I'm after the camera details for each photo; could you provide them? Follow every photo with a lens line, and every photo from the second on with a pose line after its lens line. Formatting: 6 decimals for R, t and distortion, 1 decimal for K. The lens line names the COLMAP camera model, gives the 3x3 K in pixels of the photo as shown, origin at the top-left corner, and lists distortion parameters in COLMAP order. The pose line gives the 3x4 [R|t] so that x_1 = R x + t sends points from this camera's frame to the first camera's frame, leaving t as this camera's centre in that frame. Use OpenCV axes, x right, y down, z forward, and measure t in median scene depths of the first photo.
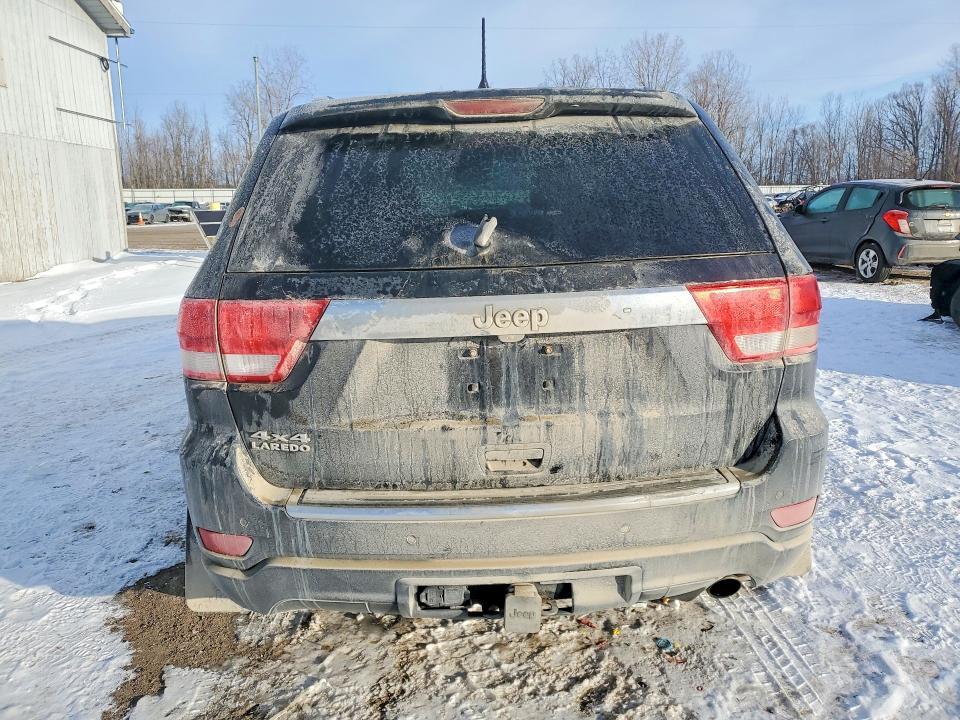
lens RADIAL K [[734.0, 0, 475.6], [0, 734.0, 355.7], [0, 0, 1]] dist [0.021493, 0.007951]
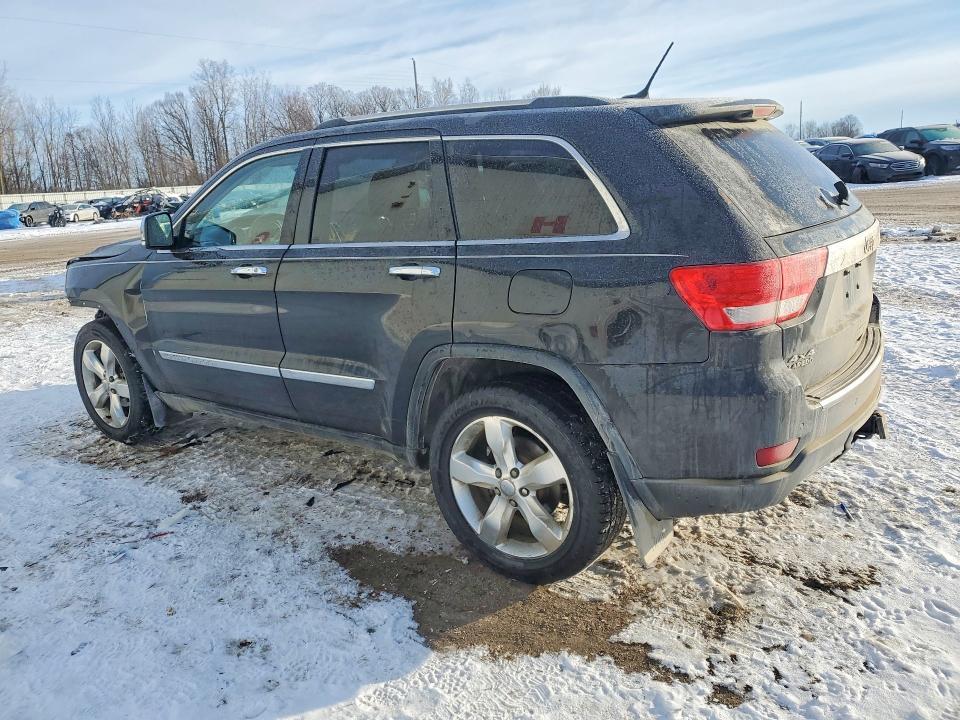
lens RADIAL K [[734.0, 0, 475.9], [0, 734.0, 362.4], [0, 0, 1]] dist [0.021493, 0.007951]
pose [[0.642241, -0.217920, 0.734872, -1.189311], [0.216144, 0.971316, 0.099137, -0.100719], [-0.735397, 0.095168, 0.670921, 0.395980]]
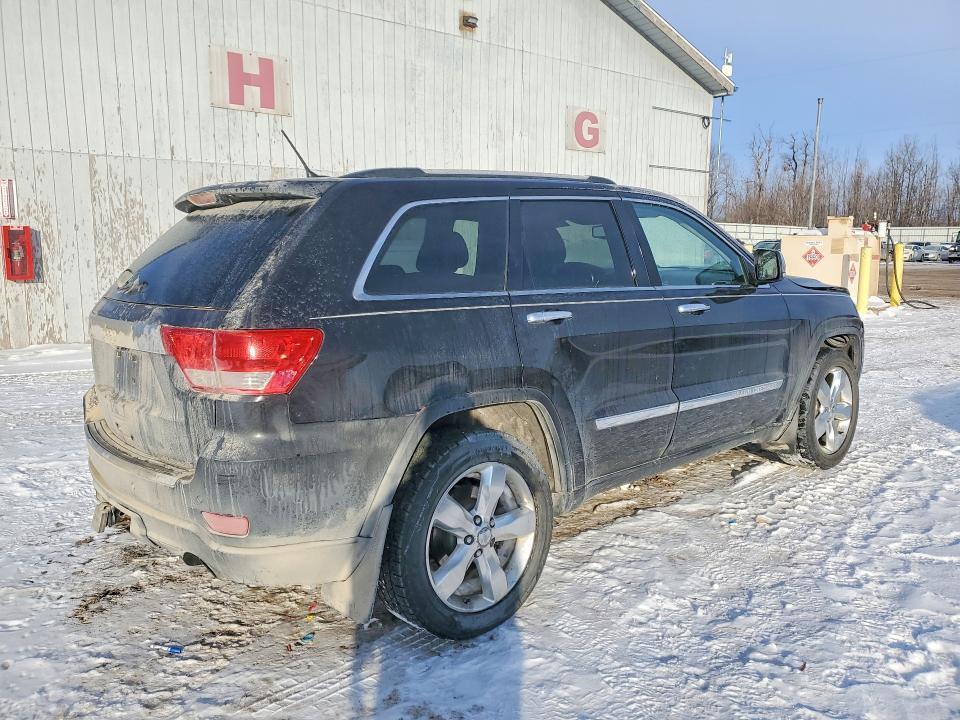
lens RADIAL K [[734.0, 0, 478.3], [0, 734.0, 358.2], [0, 0, 1]] dist [0.021493, 0.007951]
pose [[0.630096, 0.137400, -0.764264, 1.253523], [-0.173037, 0.984318, 0.034301, -0.133971], [0.756992, 0.110633, 0.643990, 0.396433]]
